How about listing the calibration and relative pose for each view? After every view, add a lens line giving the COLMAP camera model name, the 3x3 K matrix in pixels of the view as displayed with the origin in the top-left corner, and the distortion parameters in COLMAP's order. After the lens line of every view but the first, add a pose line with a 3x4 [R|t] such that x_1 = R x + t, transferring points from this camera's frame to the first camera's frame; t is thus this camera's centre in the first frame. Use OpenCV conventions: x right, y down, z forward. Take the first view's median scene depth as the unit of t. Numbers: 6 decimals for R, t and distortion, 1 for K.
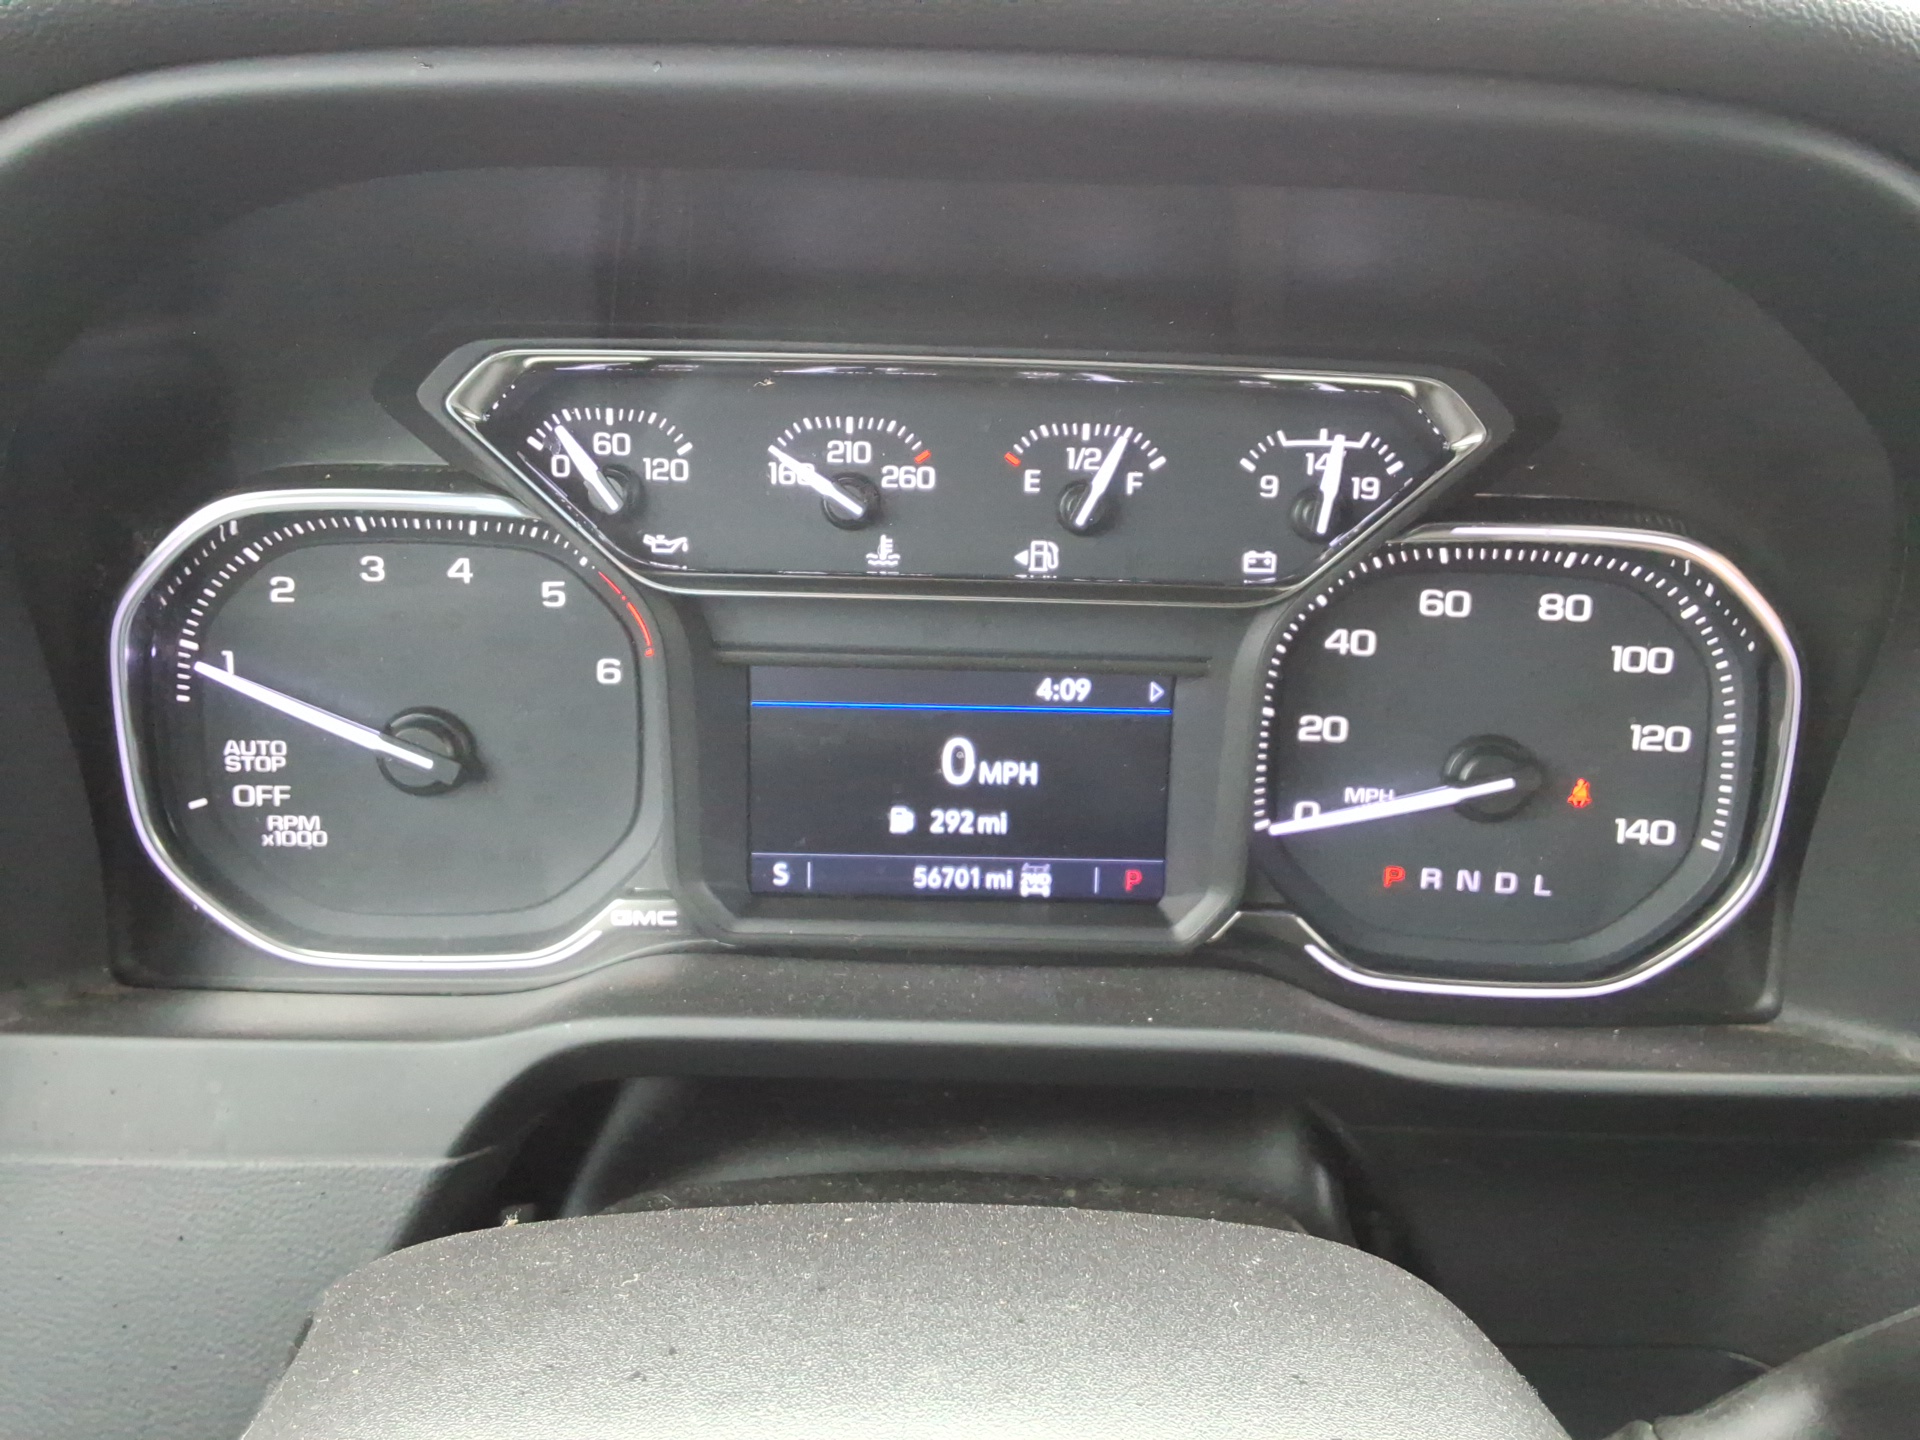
lens RADIAL K [[1562.1, 0, 967.5], [0, 1562.1, 689.7], [0, 0, 1]] dist [0.146736, -0.229435]
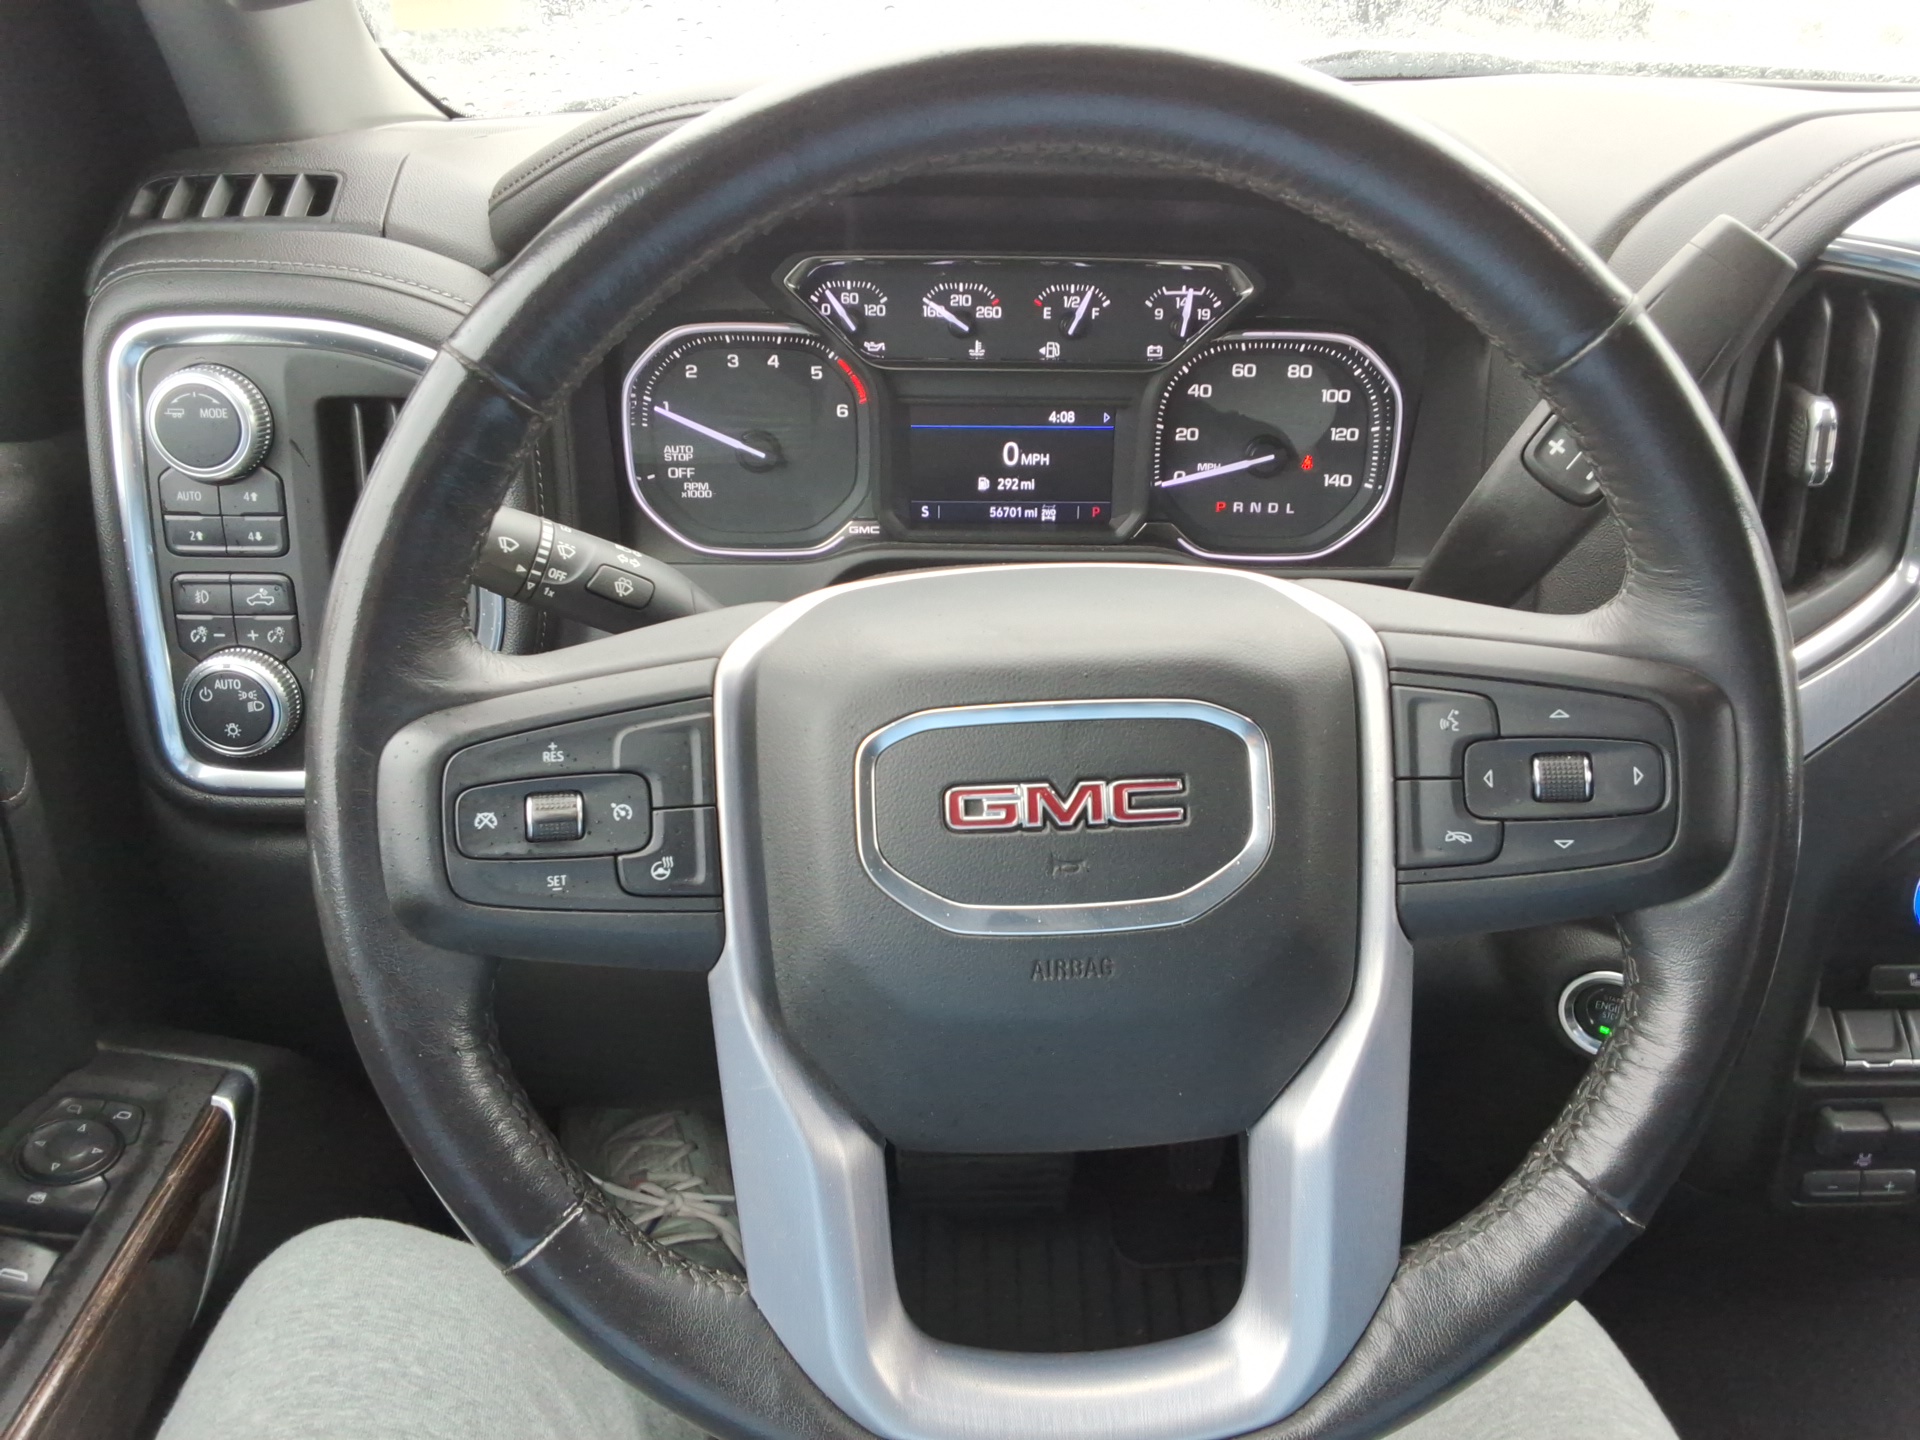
lens RADIAL K [[1540.0, 0, 975.4], [0, 1540.0, 695.0], [0, 0, 1]] dist [0.138841, -0.218296]
pose [[0.999388, -0.020709, 0.028192, -0.119598], [0.017361, 0.993305, 0.114209, 0.131274], [-0.030368, -0.113650, 0.993057, -1.081605]]
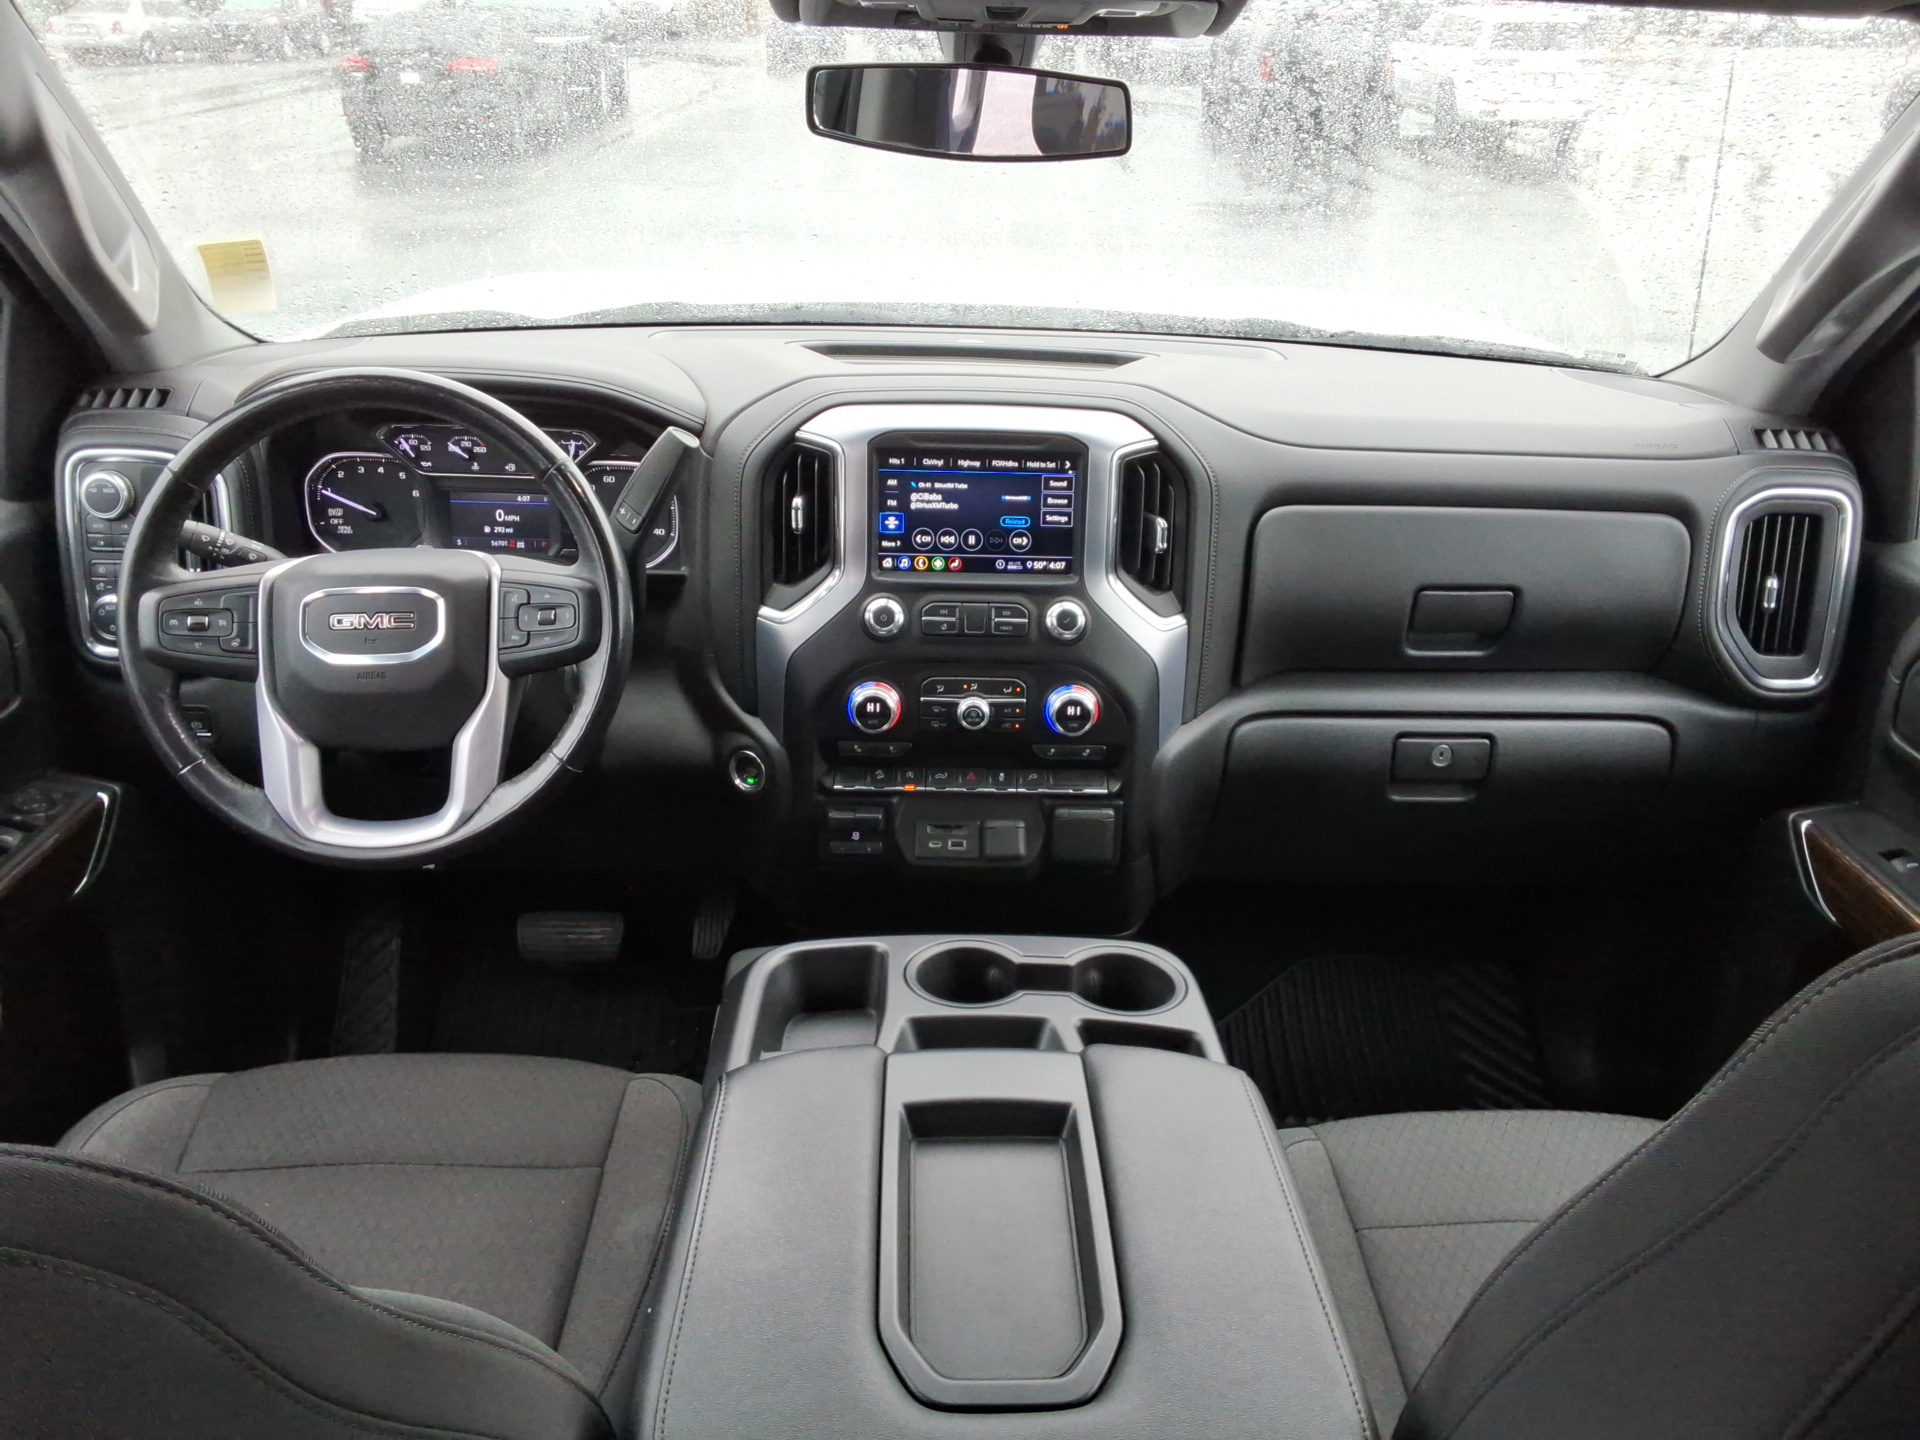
lens RADIAL K [[1540.0, 0, 975.4], [0, 1540.0, 695.0], [0, 0, 1]] dist [0.138841, -0.218296]
pose [[0.999458, -0.005613, 0.032437, 1.195197], [0.003929, 0.998653, 0.051728, 0.332145], [-0.032683, -0.051573, 0.998134, -3.455677]]
